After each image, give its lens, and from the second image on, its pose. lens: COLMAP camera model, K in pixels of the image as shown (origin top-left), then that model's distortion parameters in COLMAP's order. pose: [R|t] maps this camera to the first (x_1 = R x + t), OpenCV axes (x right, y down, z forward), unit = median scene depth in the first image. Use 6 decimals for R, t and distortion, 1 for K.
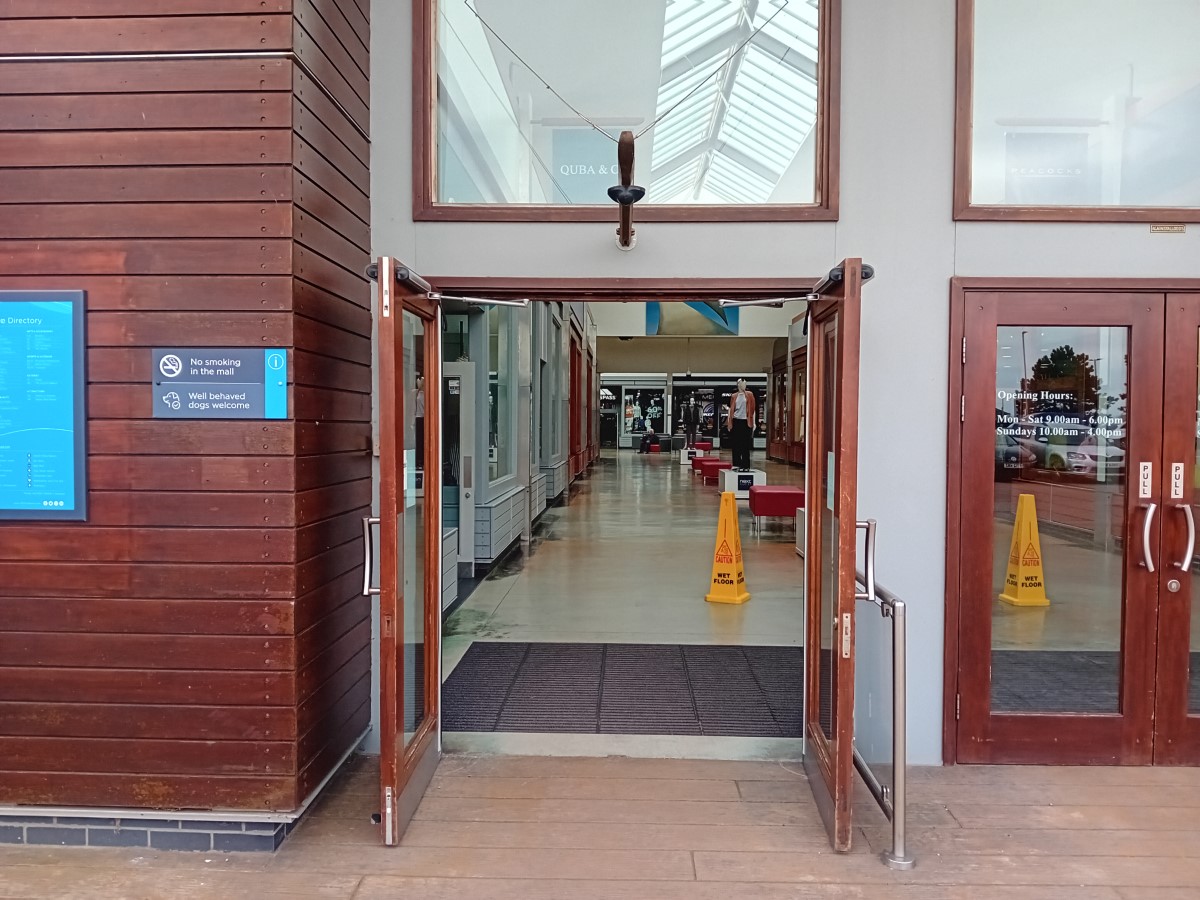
lens RADIAL K [[916.3, 0, 600.0], [0, 916.3, 450.0], [0, 0, 1]] dist [0.134893, -0.241237]
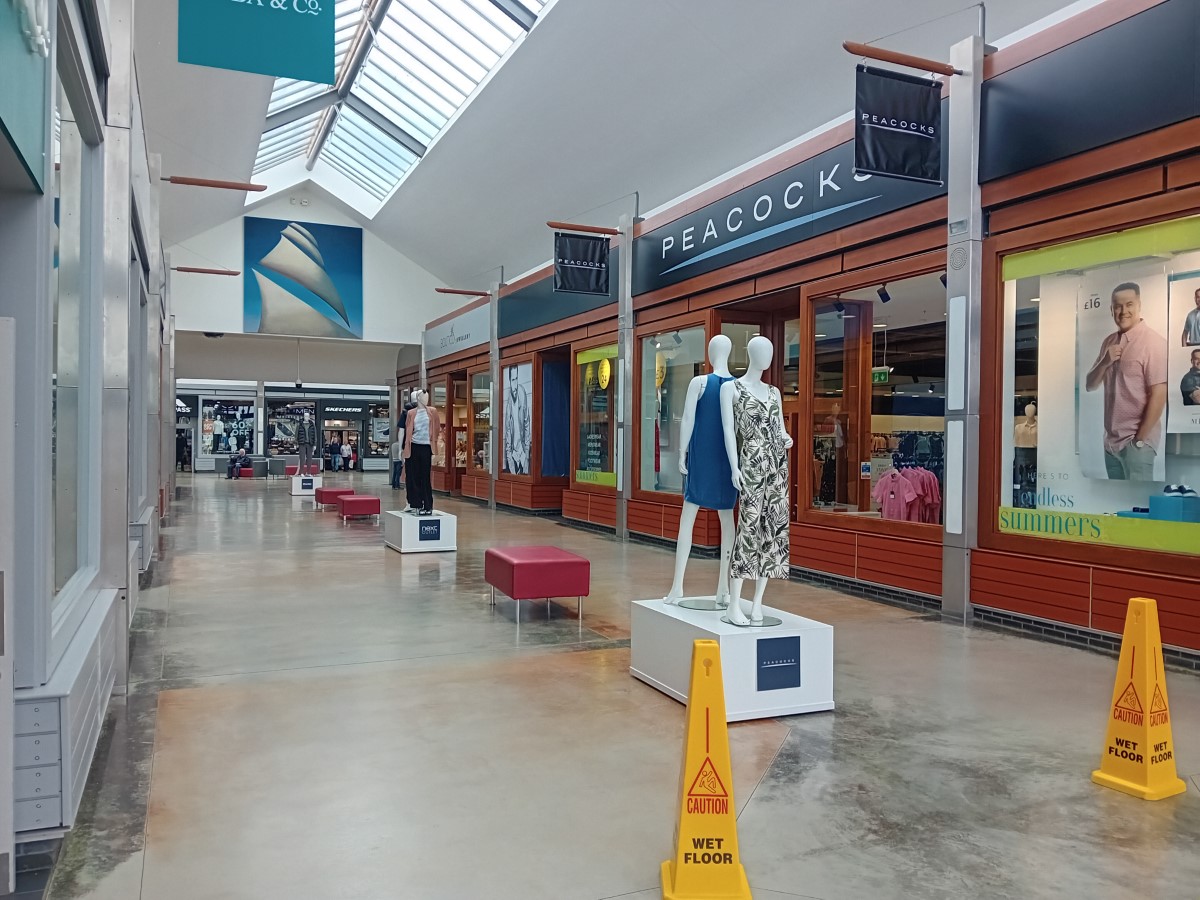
lens RADIAL K [[916.3, 0, 600.0], [0, 916.3, 450.0], [0, 0, 1]] dist [0.134893, -0.241237]
pose [[0.900288, -0.000484, 0.435294, -0.041218], [0.007869, 0.999854, -0.015164, -0.016663], [-0.435224, 0.017077, 0.900160, 0.269008]]
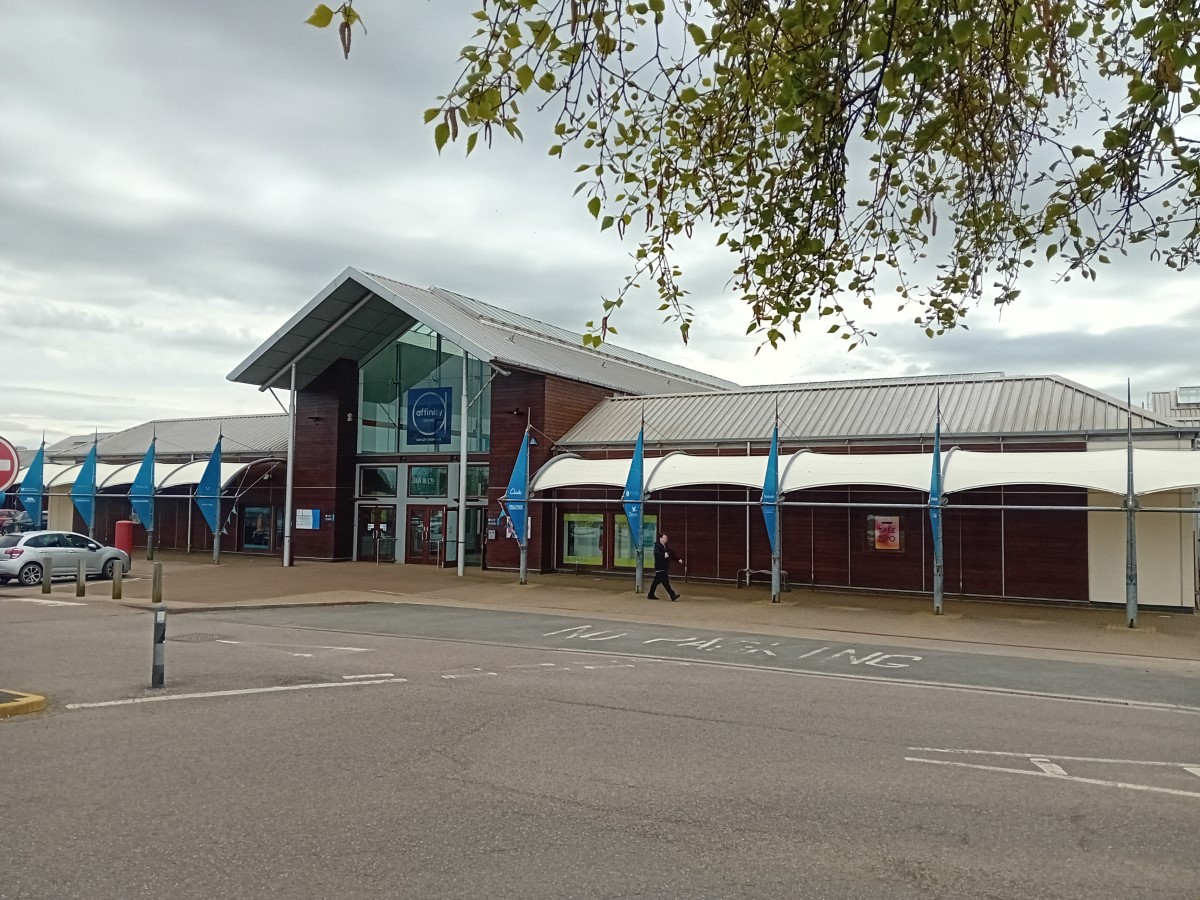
lens RADIAL K [[916.3, 0, 600.0], [0, 916.3, 450.0], [0, 0, 1]] dist [0.134893, -0.241237]
pose [[0.875478, -0.022726, -0.482724, 1.292664], [-0.022373, 0.995917, -0.087462, 0.002854], [0.482740, 0.087371, 0.871394, -1.185455]]
